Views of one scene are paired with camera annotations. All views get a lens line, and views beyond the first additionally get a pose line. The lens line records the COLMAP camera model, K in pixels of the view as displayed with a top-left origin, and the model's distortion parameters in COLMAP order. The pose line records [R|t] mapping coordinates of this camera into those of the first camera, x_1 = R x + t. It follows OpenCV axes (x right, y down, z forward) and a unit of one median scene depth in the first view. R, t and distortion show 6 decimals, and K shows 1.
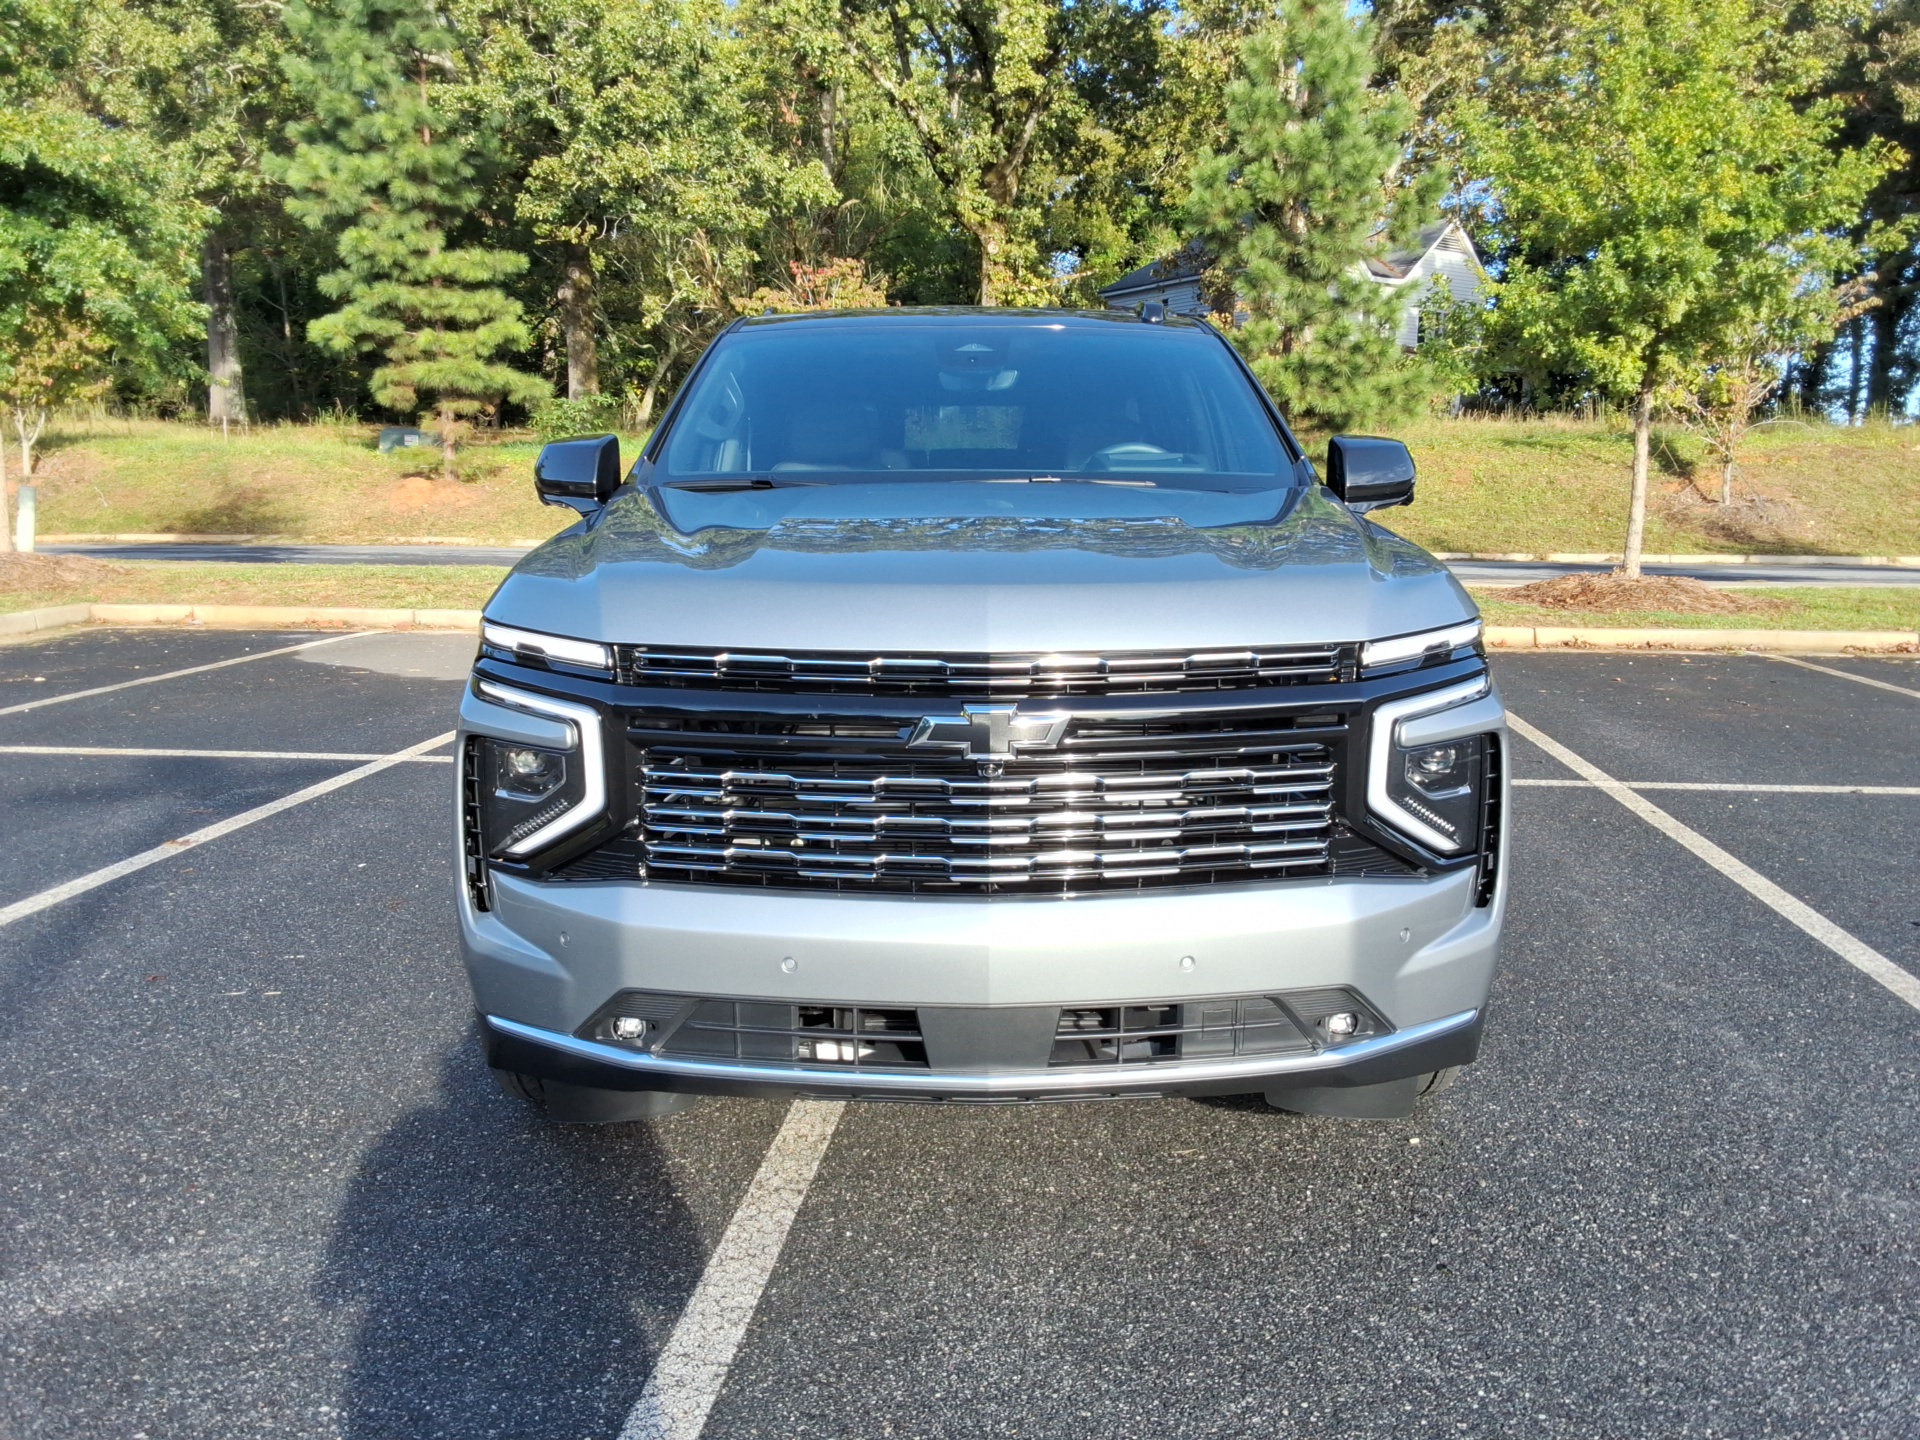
lens RADIAL K [[1560.4, 0, 961.5], [0, 1560.4, 687.4], [0, 0, 1]] dist [0.083303, -0.139542]
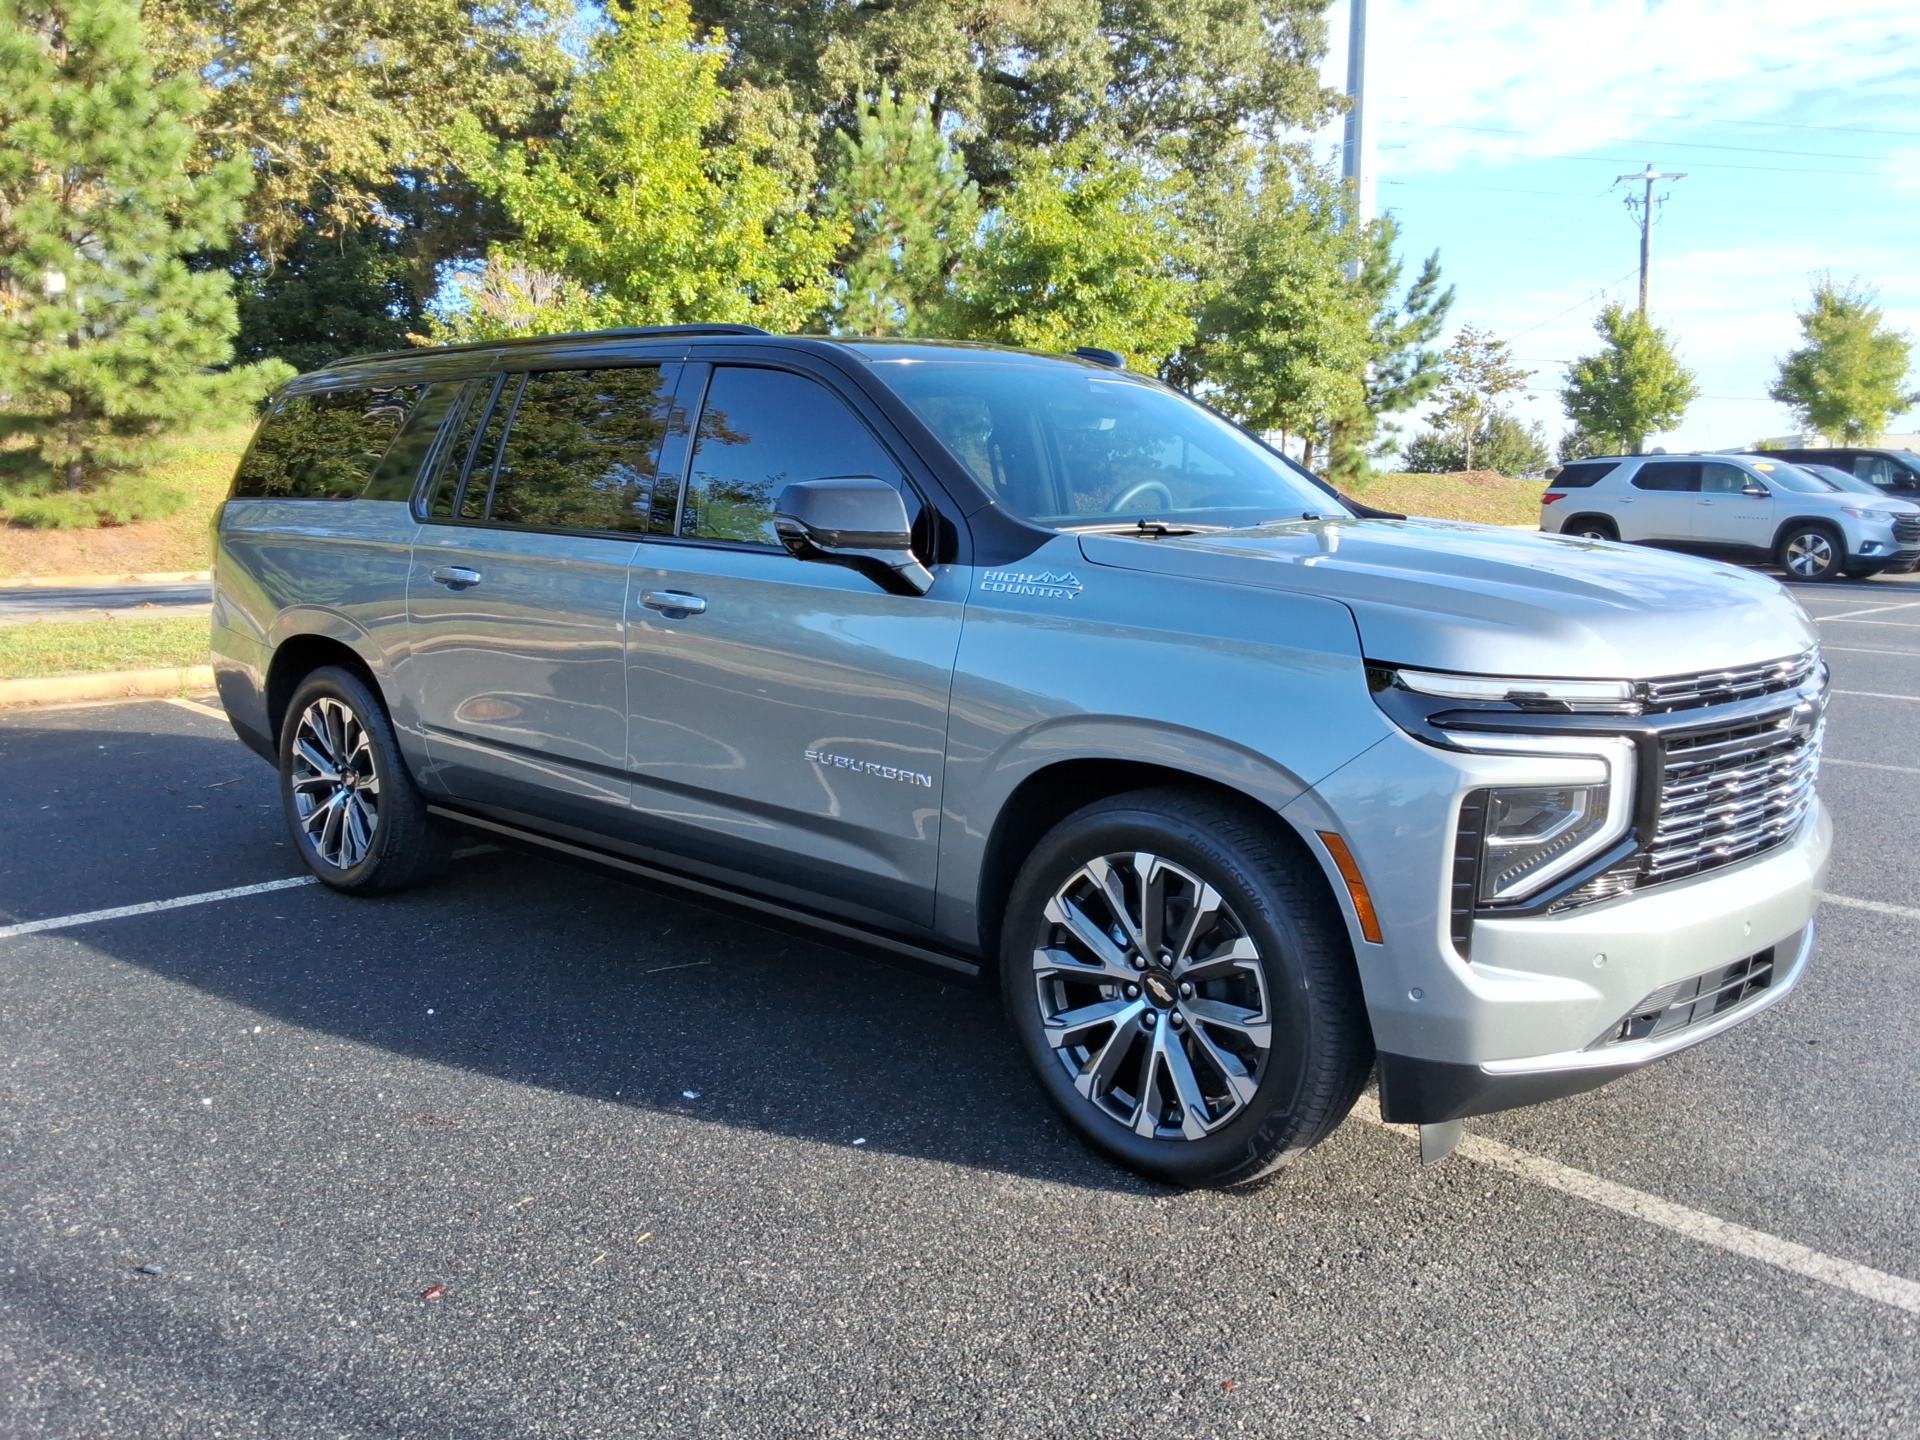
lens RADIAL K [[1539.5, 0, 979.3], [0, 1539.5, 699.6], [0, 0, 1]] dist [0.122802, -0.196293]
pose [[0.646936, -0.113948, 0.753983, -1.331418], [0.108936, 0.992441, 0.056516, -0.124378], [-0.754723, 0.045573, 0.654458, 0.615632]]
